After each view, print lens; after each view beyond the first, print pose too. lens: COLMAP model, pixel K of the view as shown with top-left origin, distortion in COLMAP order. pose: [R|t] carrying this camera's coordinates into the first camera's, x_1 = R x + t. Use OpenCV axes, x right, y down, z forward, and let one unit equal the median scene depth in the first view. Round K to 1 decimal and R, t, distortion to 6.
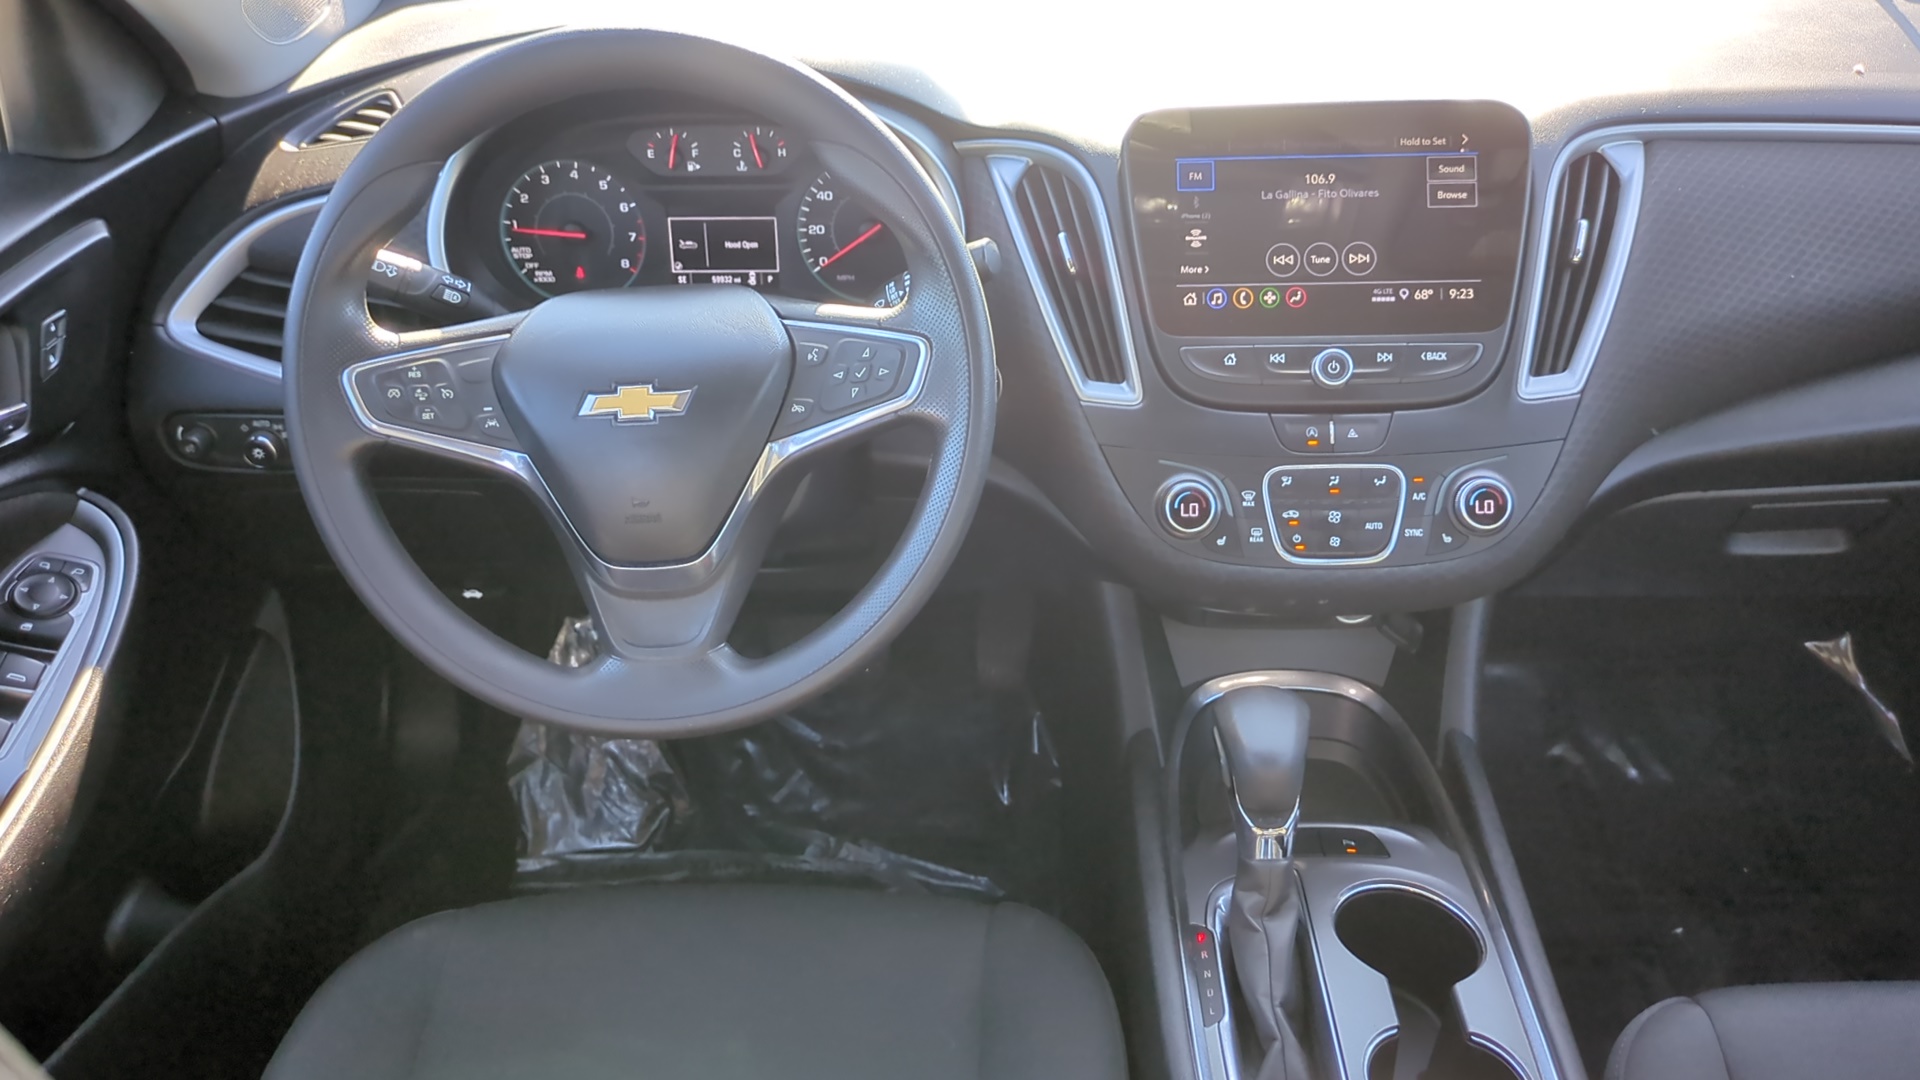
lens RADIAL K [[1642.2, 0, 960.0], [0, 1642.2, 540.0], [0, 0, 1]] dist [0.062145, -0.084807]
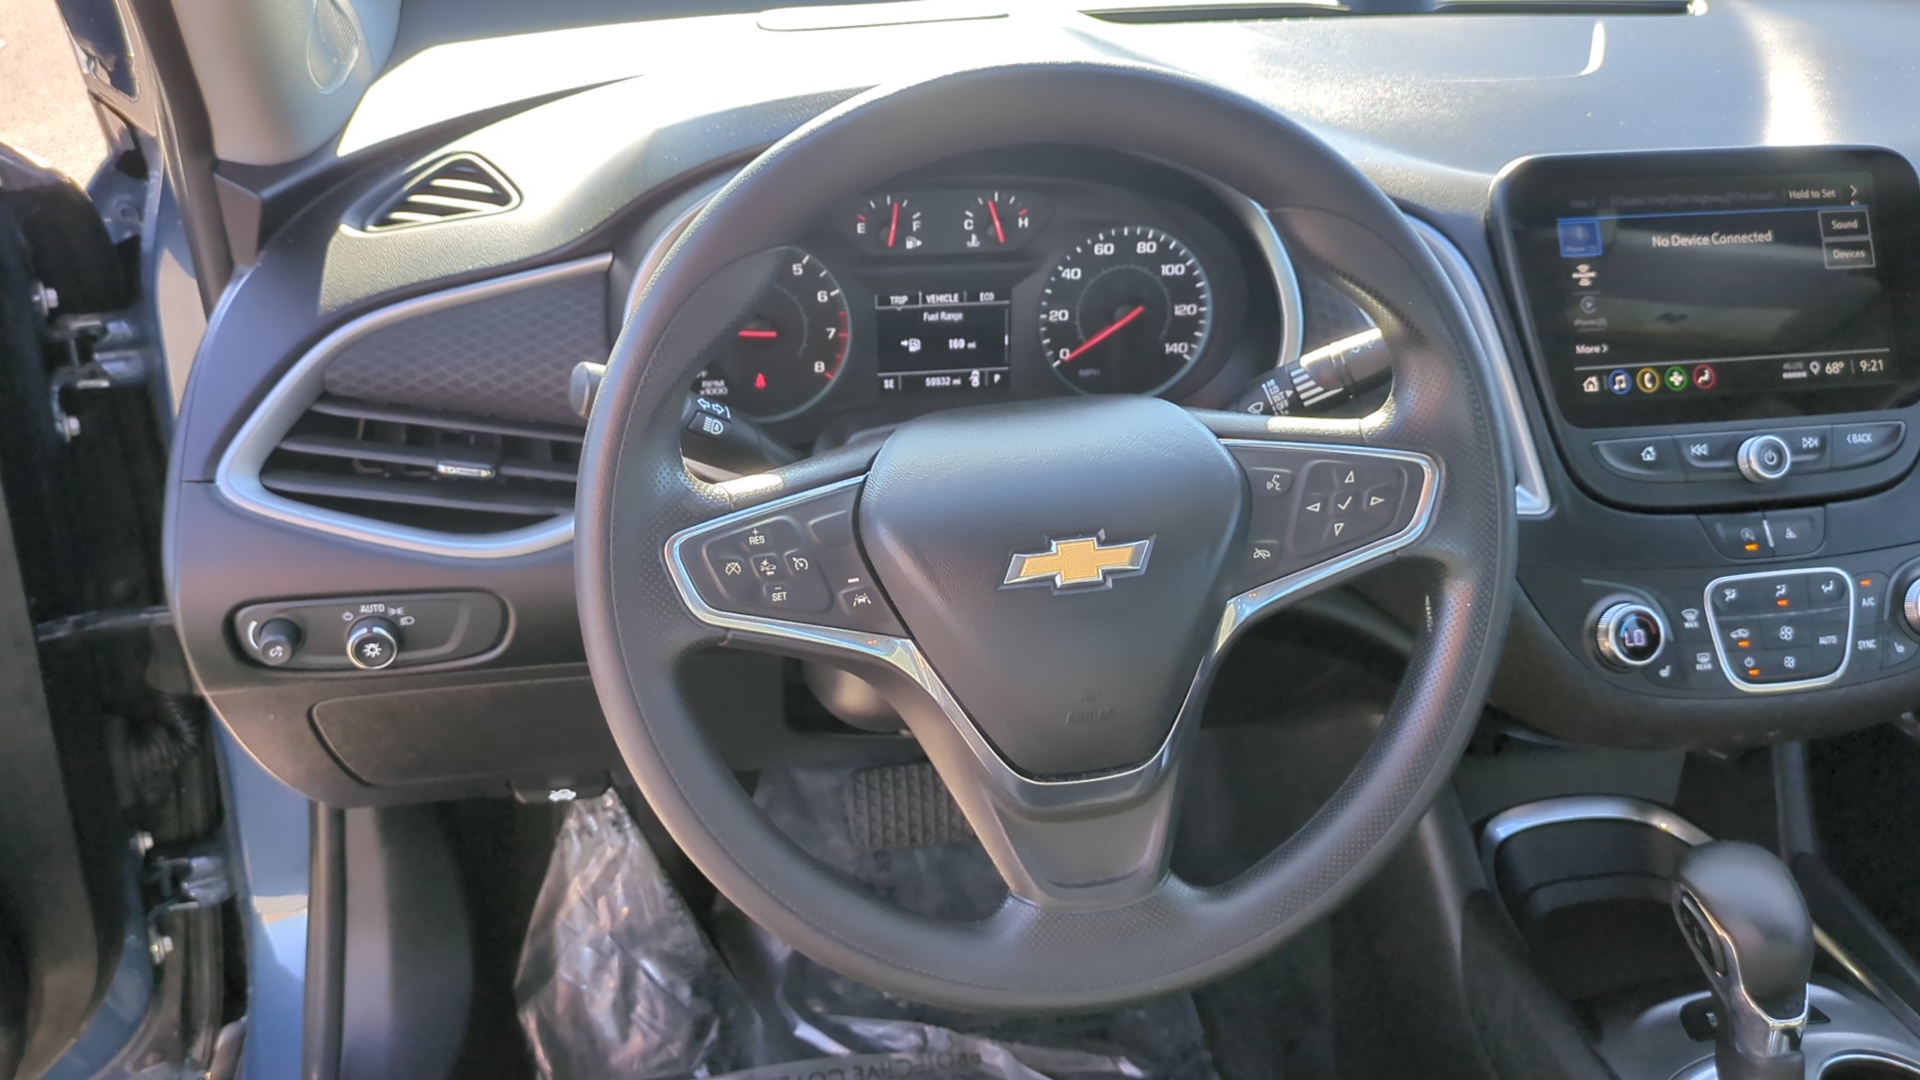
lens RADIAL K [[1644.4, 0, 966.2], [0, 1644.4, 535.0], [0, 0, 1]] dist [0.053932, -0.092636]
pose [[0.971965, -0.064138, 0.226207, -0.365773], [0.072786, 0.996893, -0.030092, -0.068172], [-0.223574, 0.045713, 0.973614, 0.258087]]
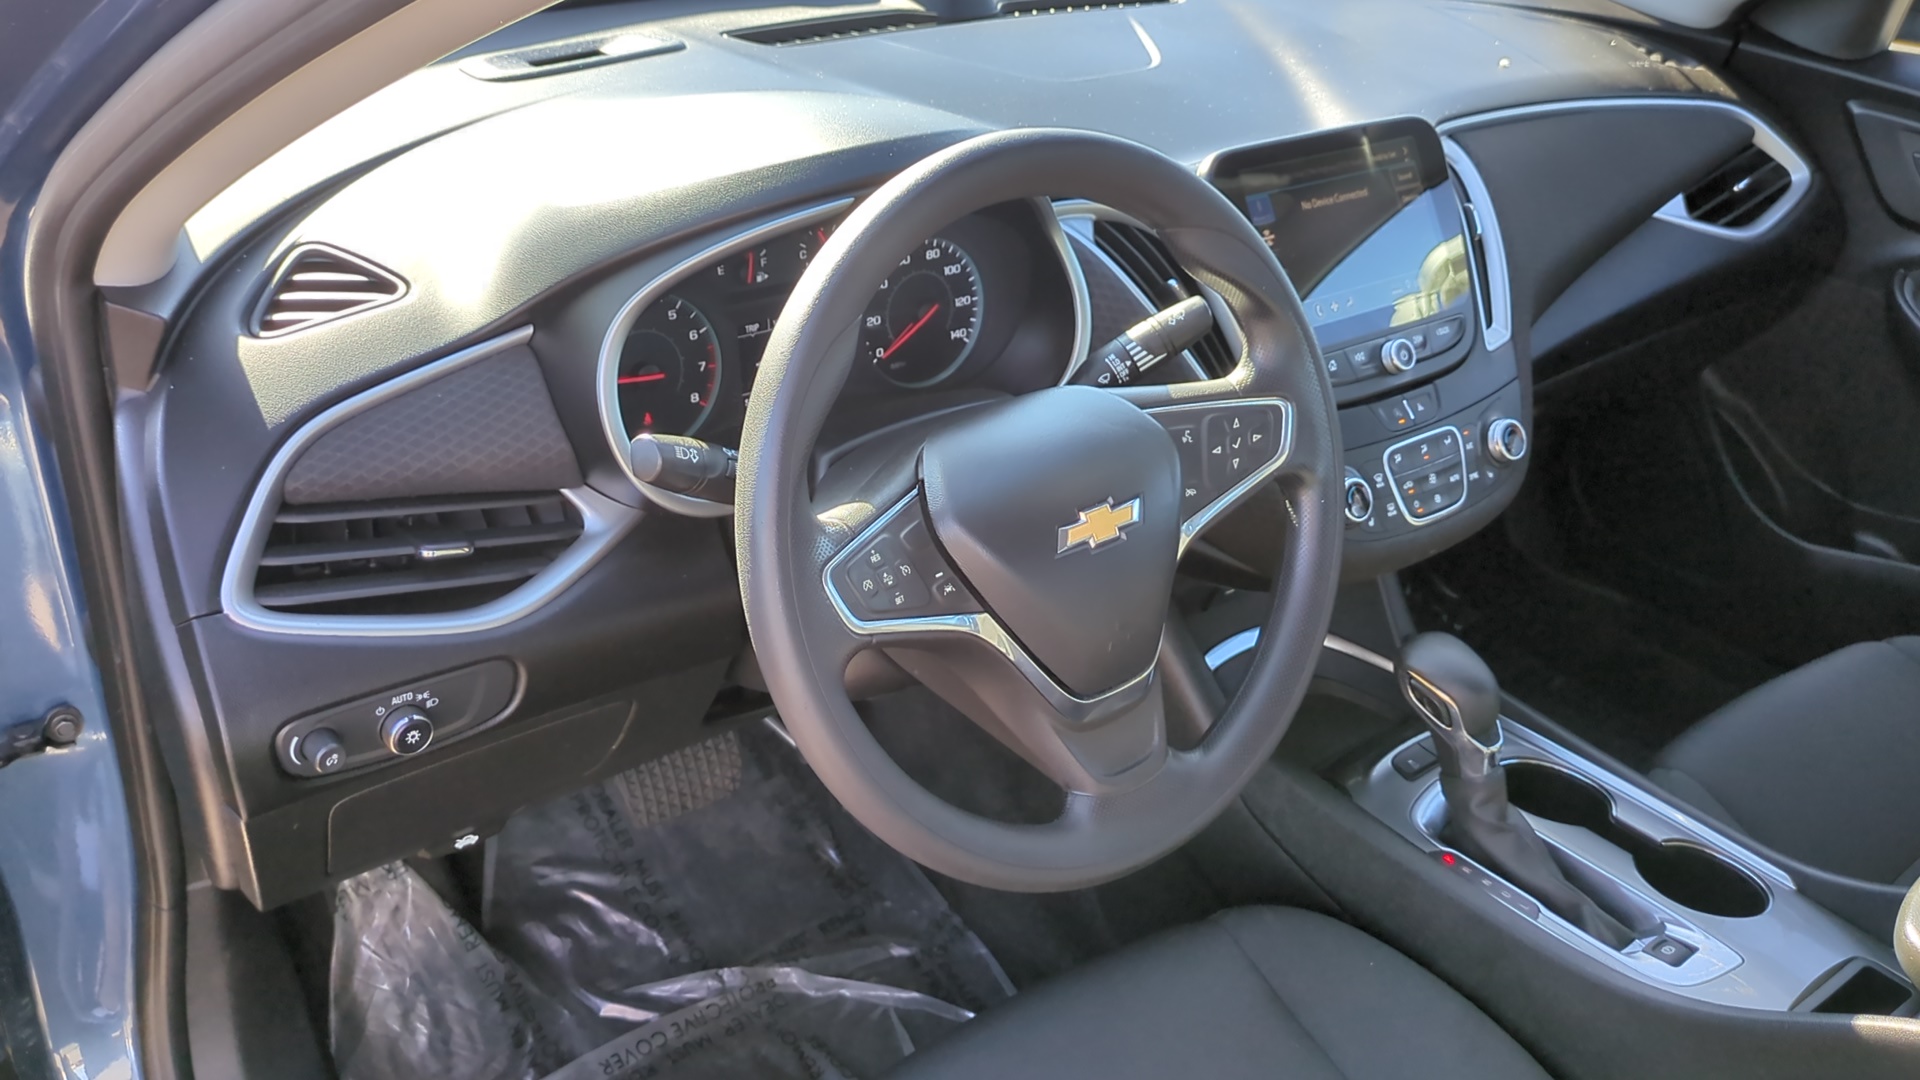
lens RADIAL K [[1640.1, 0, 963.5], [0, 1640.1, 534.3], [0, 0, 1]] dist [0.053089, -0.000487]
pose [[0.759914, -0.252075, 0.599157, -0.730486], [0.249755, 0.964220, 0.088898, -0.161164], [-0.600128, 0.082087, 0.795681, 0.262890]]
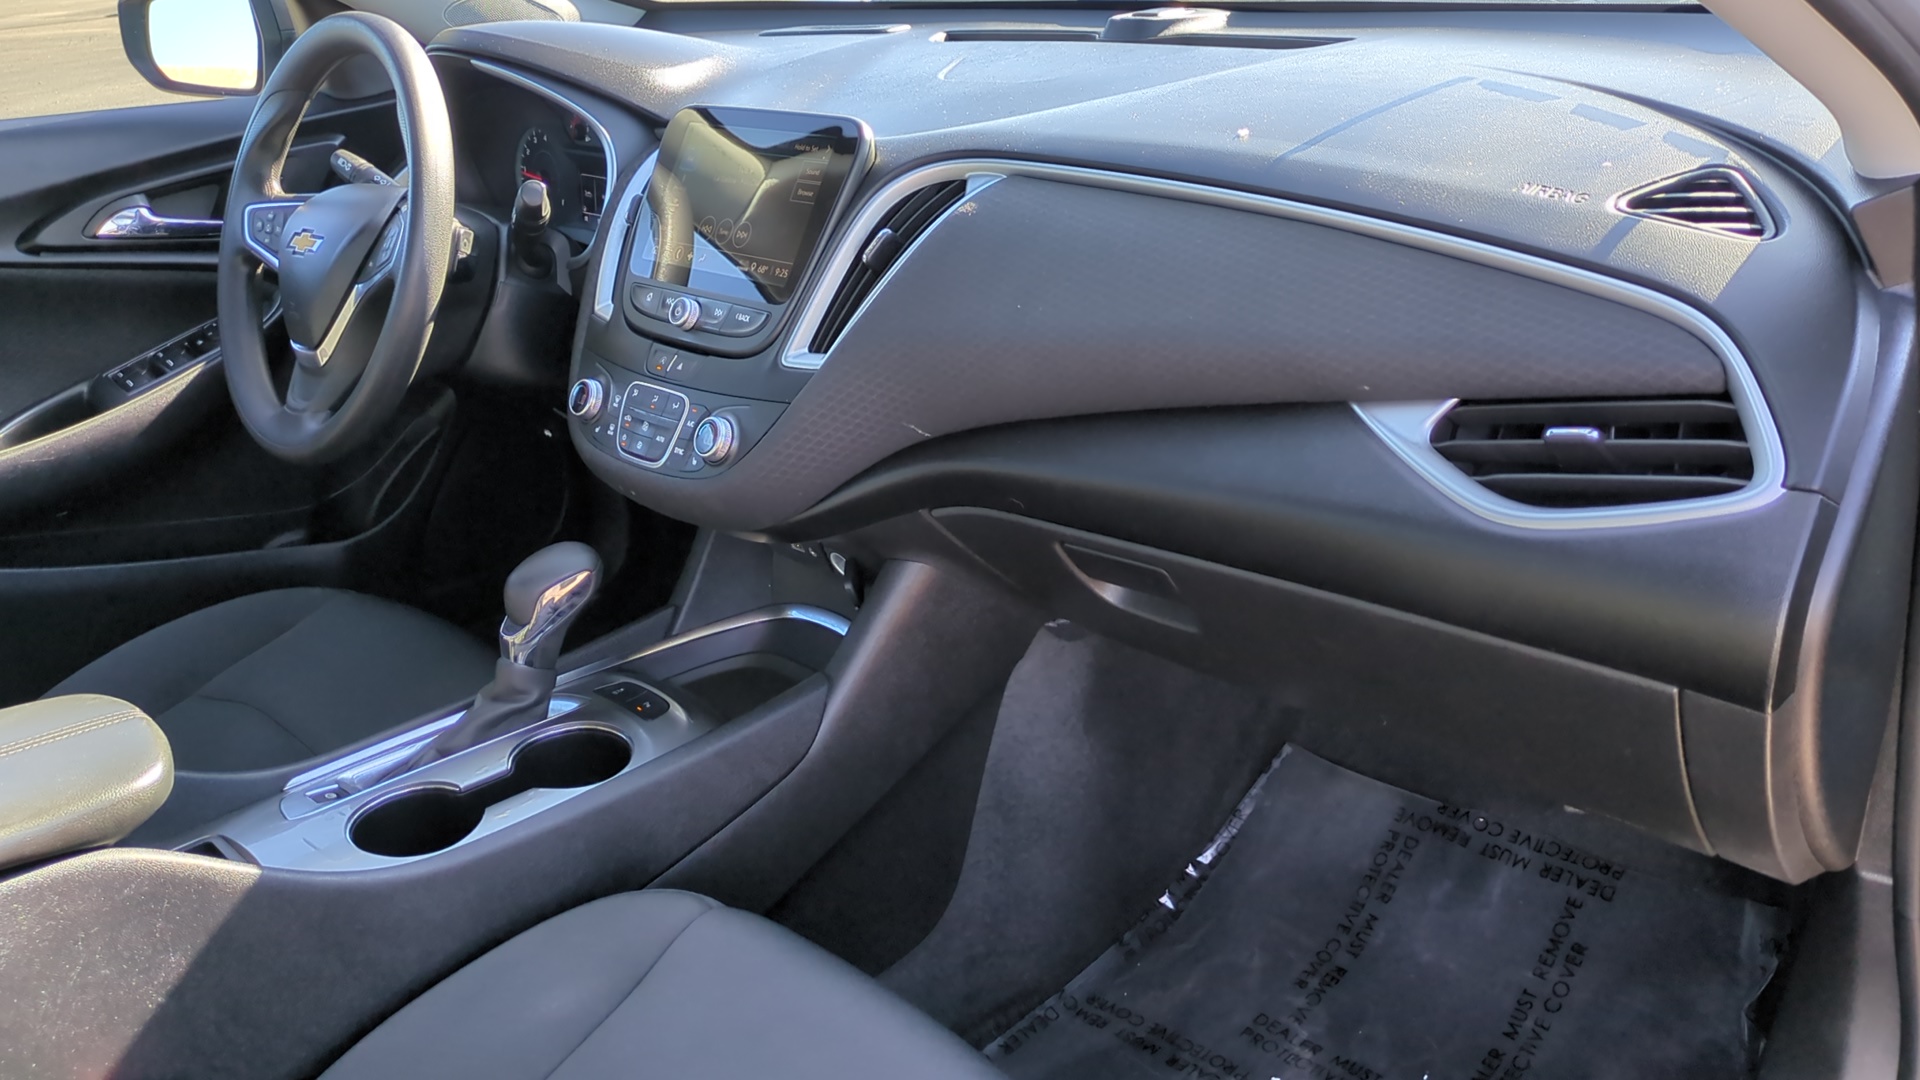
lens RADIAL K [[1644.4, 0, 966.2], [0, 1644.4, 535.0], [0, 0, 1]] dist [0.053932, -0.092636]
pose [[0.713394, 0.237369, -0.659336, 1.225041], [-0.289058, 0.956787, 0.031697, -0.044226], [0.638368, 0.167974, 0.751180, 0.224979]]
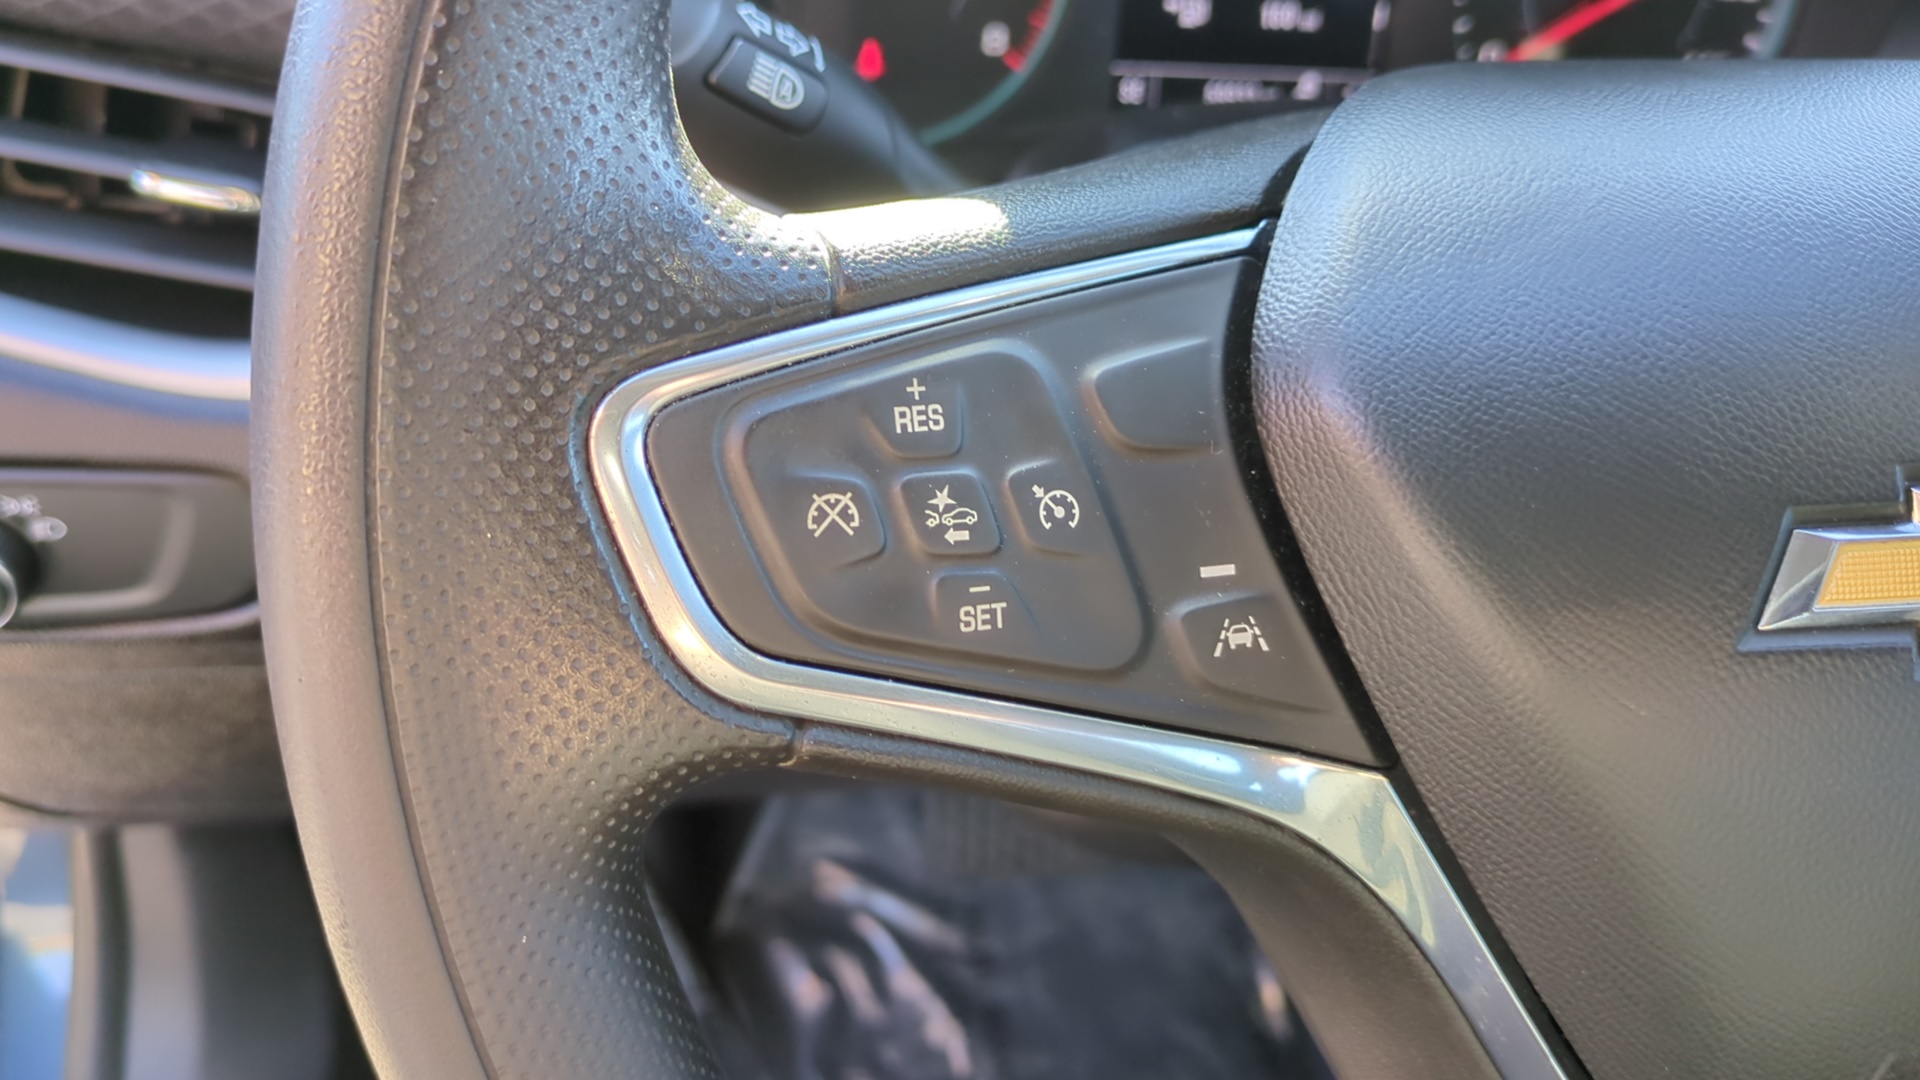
lens RADIAL K [[1664.5, 0, 975.4], [0, 1664.5, 542.0], [0, 0, 1]] dist [0.008947, -0.003526]
pose [[0.976610, -0.014726, 0.214512, -0.333748], [0.001596, 0.998121, 0.061250, -0.089226], [-0.215011, -0.059475, 0.974799, 0.721980]]
